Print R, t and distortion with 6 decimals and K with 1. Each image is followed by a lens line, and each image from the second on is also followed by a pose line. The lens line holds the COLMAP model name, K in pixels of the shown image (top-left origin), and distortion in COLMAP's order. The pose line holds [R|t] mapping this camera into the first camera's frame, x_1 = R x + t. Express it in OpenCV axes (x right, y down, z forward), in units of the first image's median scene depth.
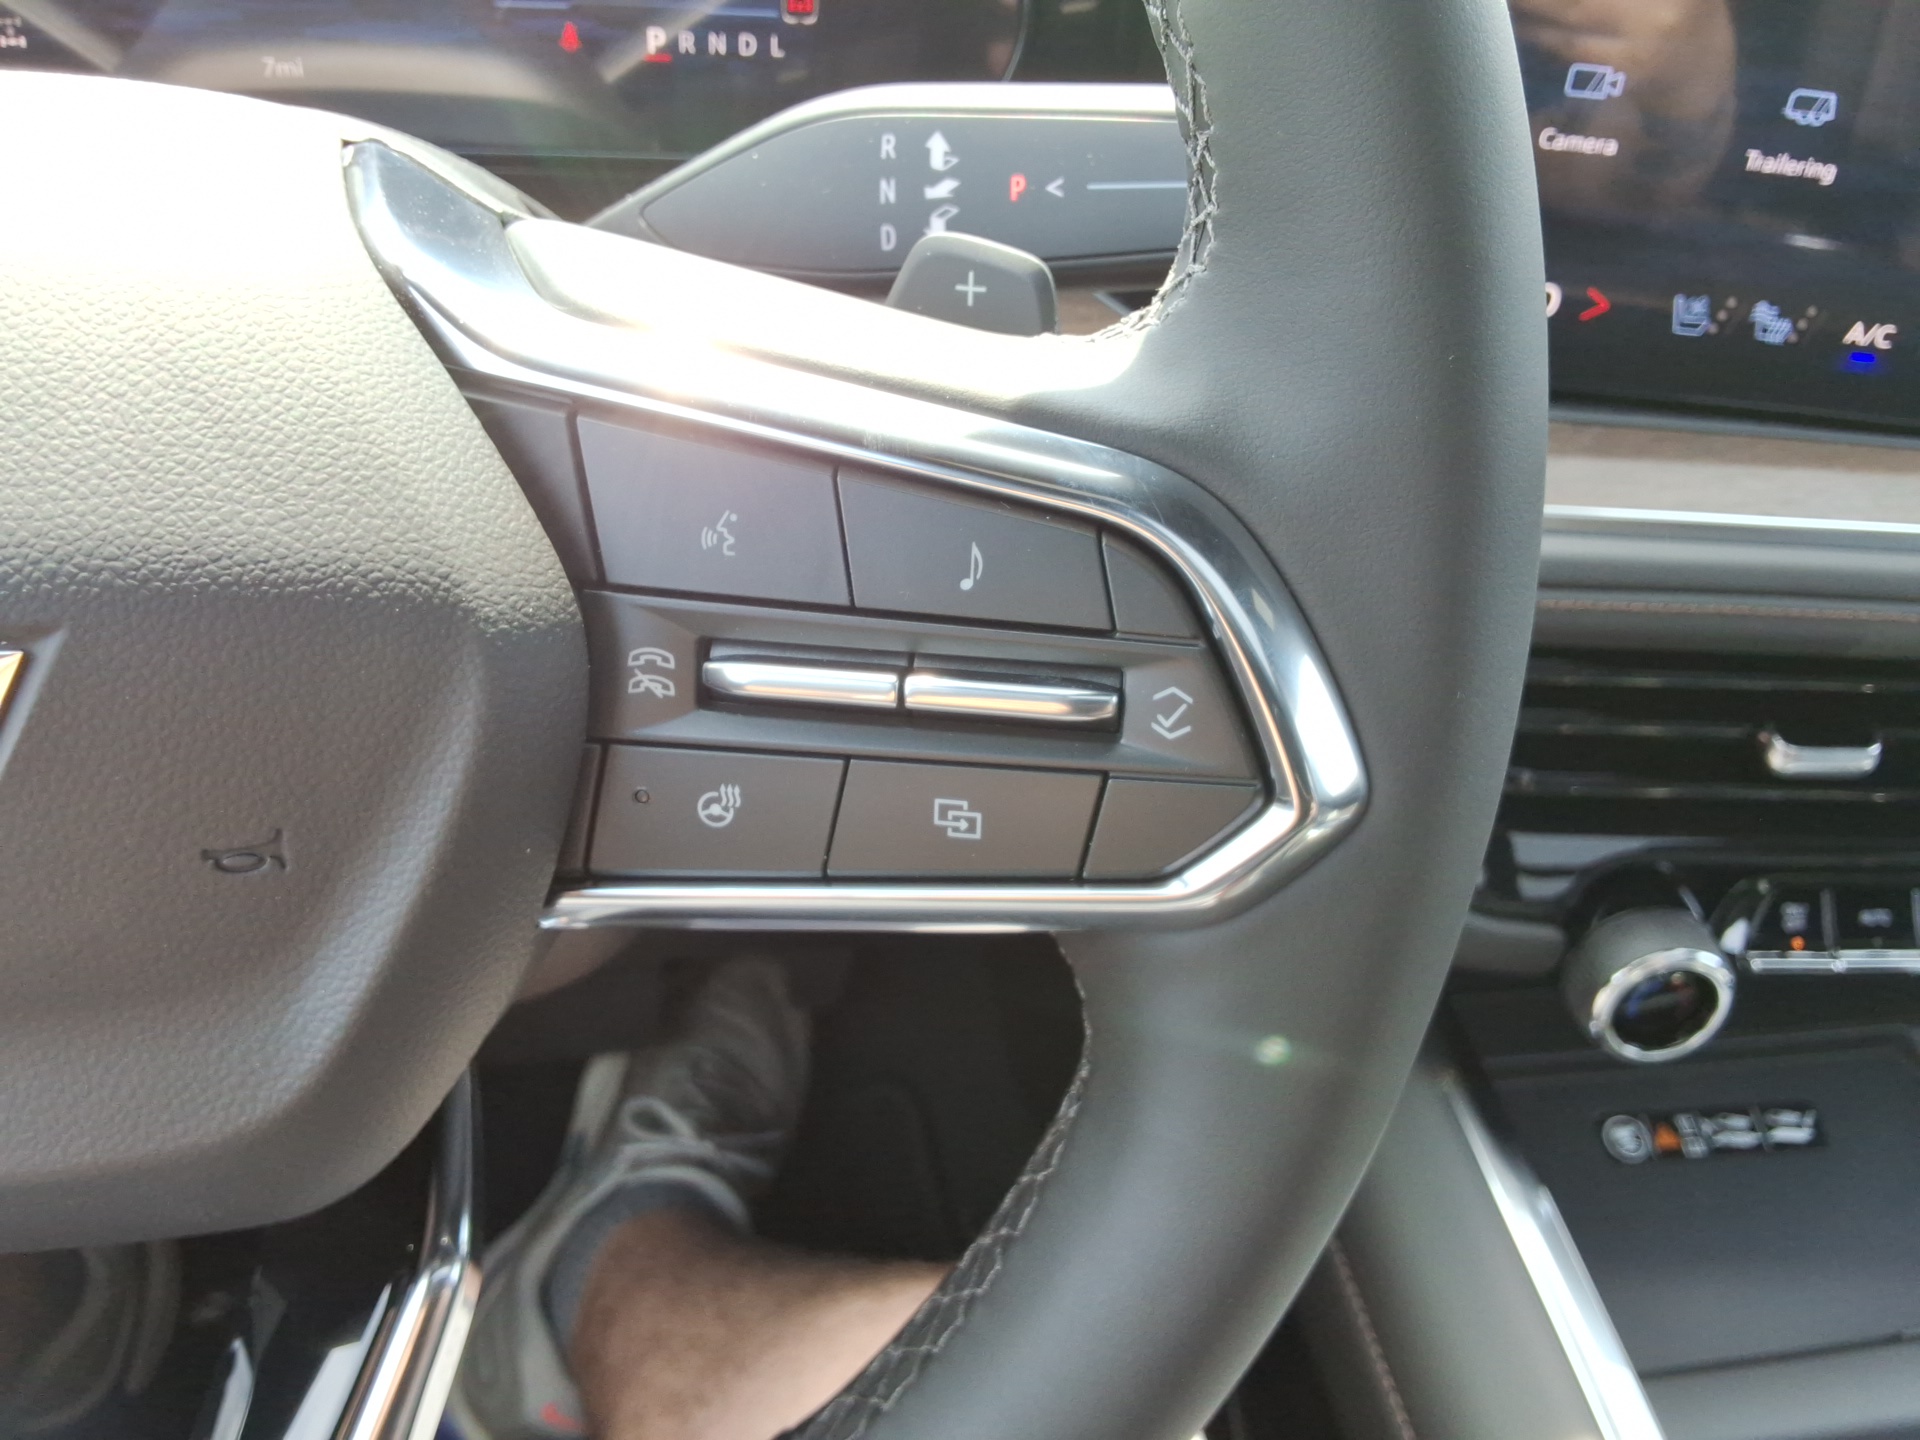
lens RADIAL K [[1616.9, 0, 968.3], [0, 1616.9, 721.0], [0, 0, 1]] dist [0.086009, -0.138075]
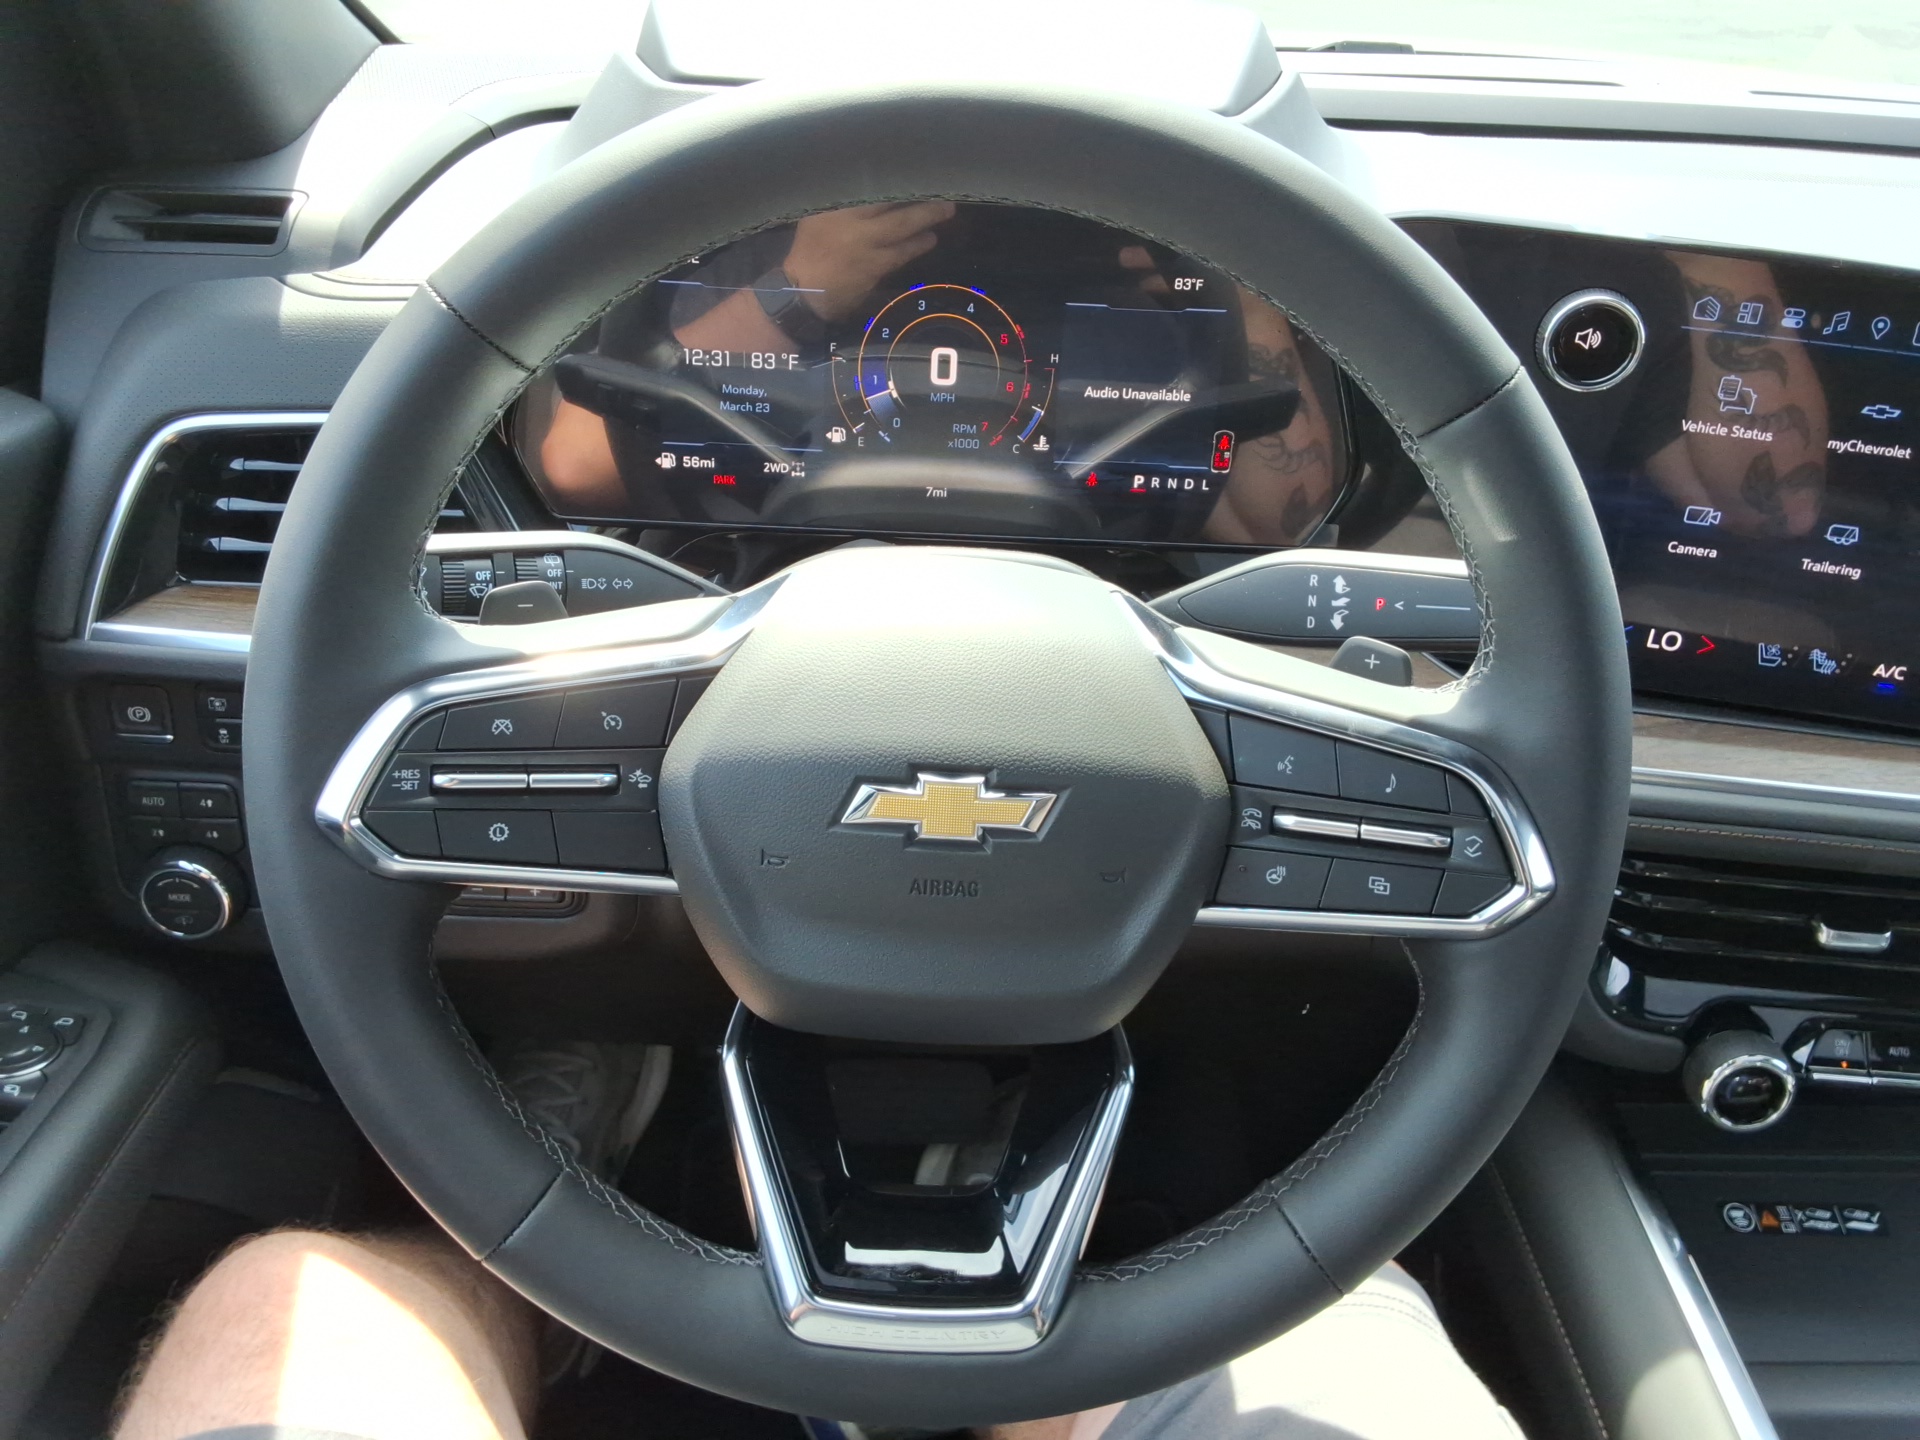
lens RADIAL K [[1616.9, 0, 959.5], [0, 1616.9, 719.5], [0, 0, 1]] dist [0.086009, -0.138075]
pose [[0.992570, 0.048342, -0.111661, -0.261717], [-0.063243, 0.988958, -0.134022, 0.127098], [0.103949, 0.140088, 0.984667, -1.063457]]
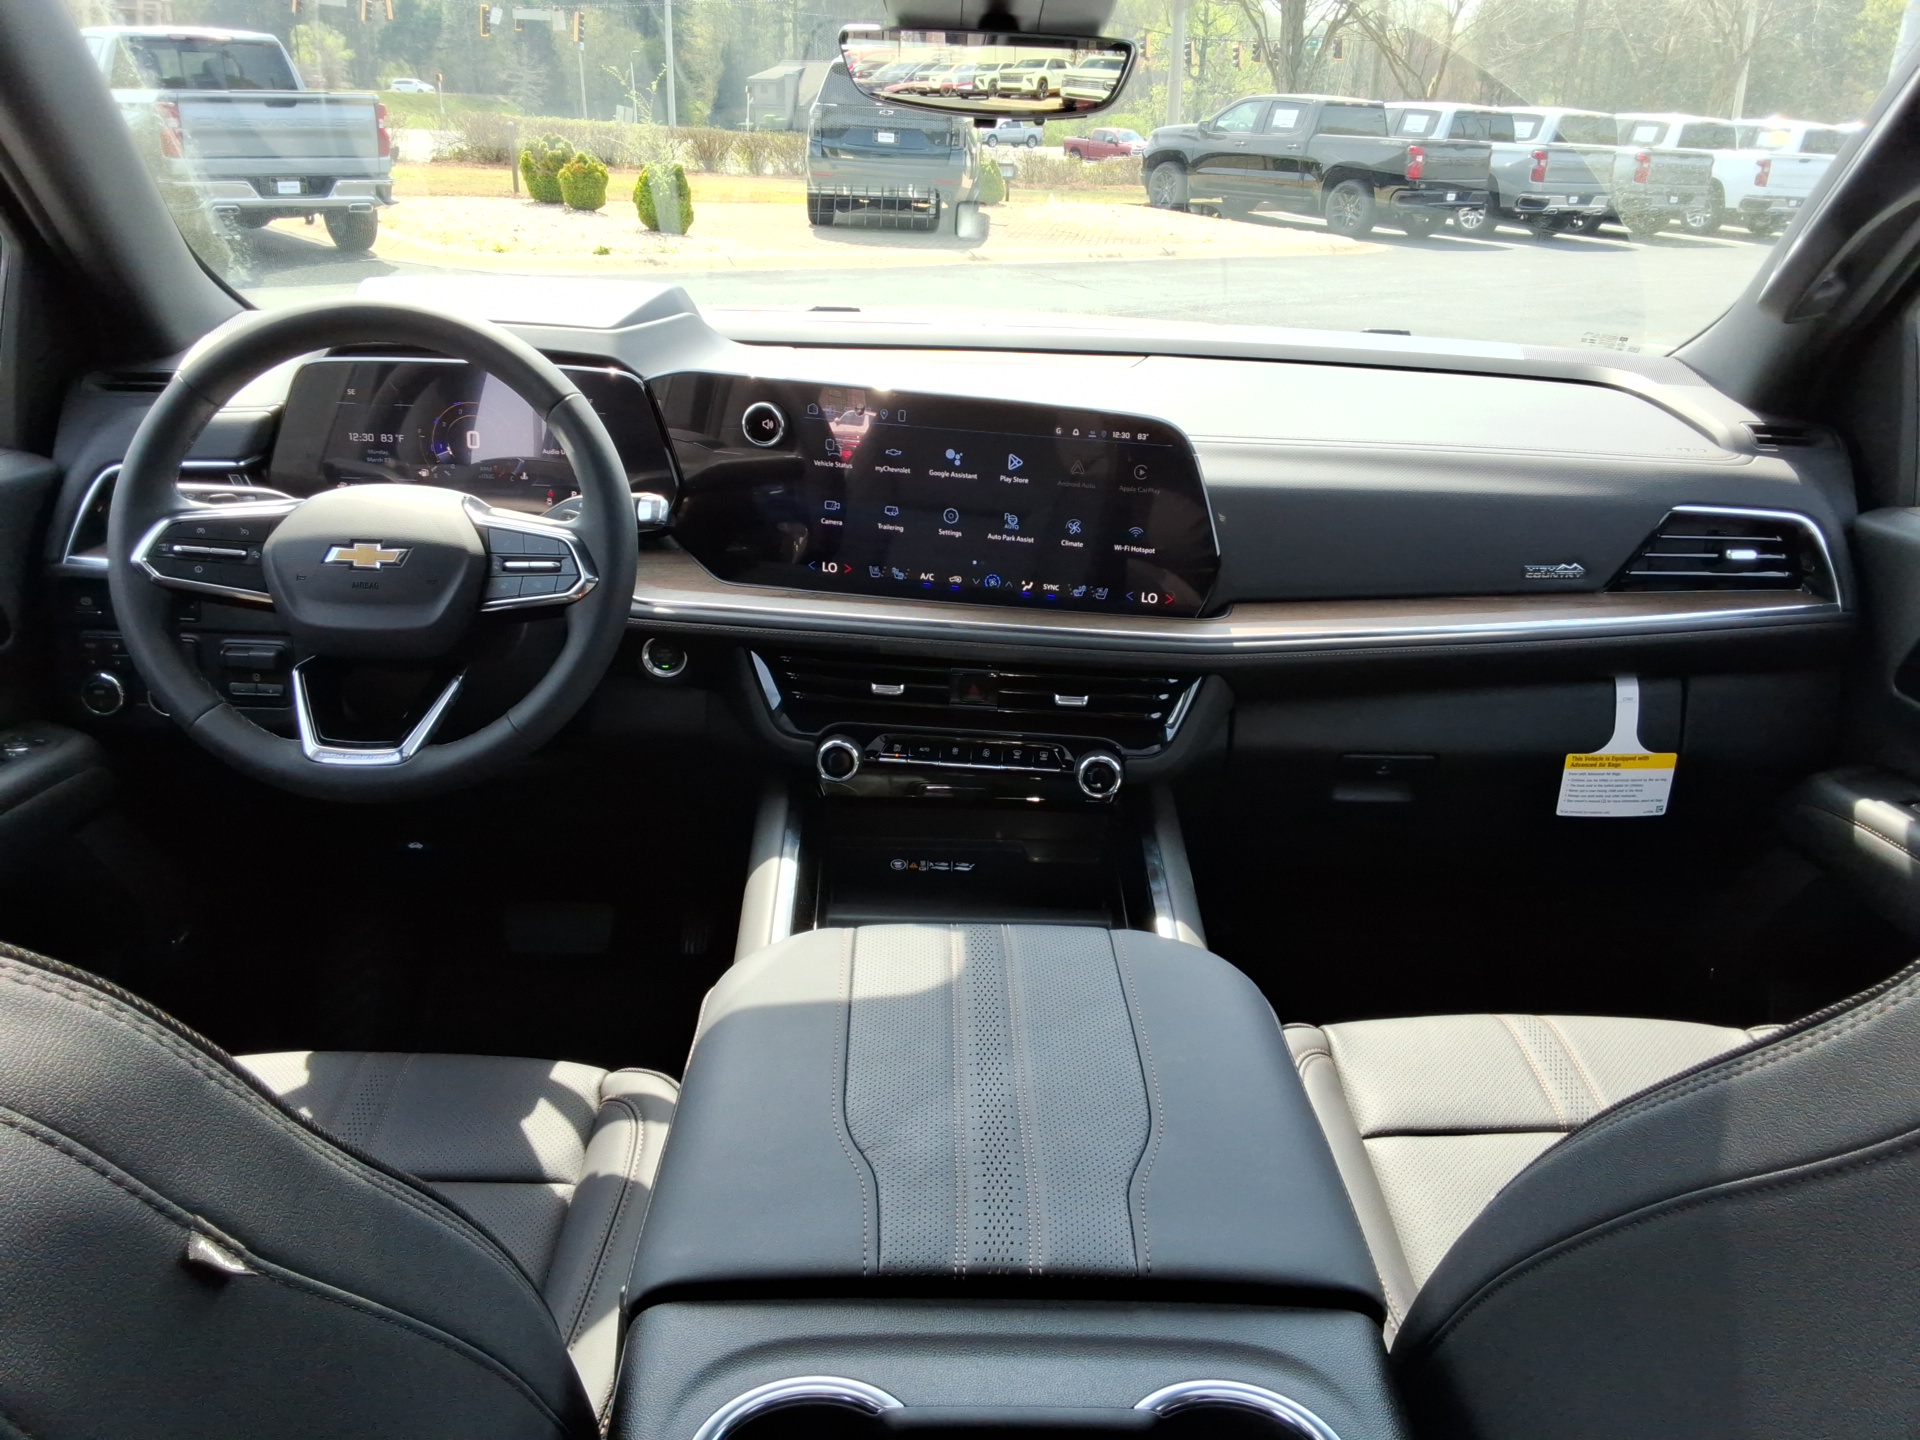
lens RADIAL K [[1545.2, 0, 955.7], [0, 1545.2, 710.4], [0, 0, 1]] dist [0.104572, -0.166038]
pose [[0.991994, 0.011762, -0.125737, 1.682381], [-0.048373, 0.955106, -0.292290, 1.566257], [0.116655, 0.296032, 0.948028, -3.160322]]
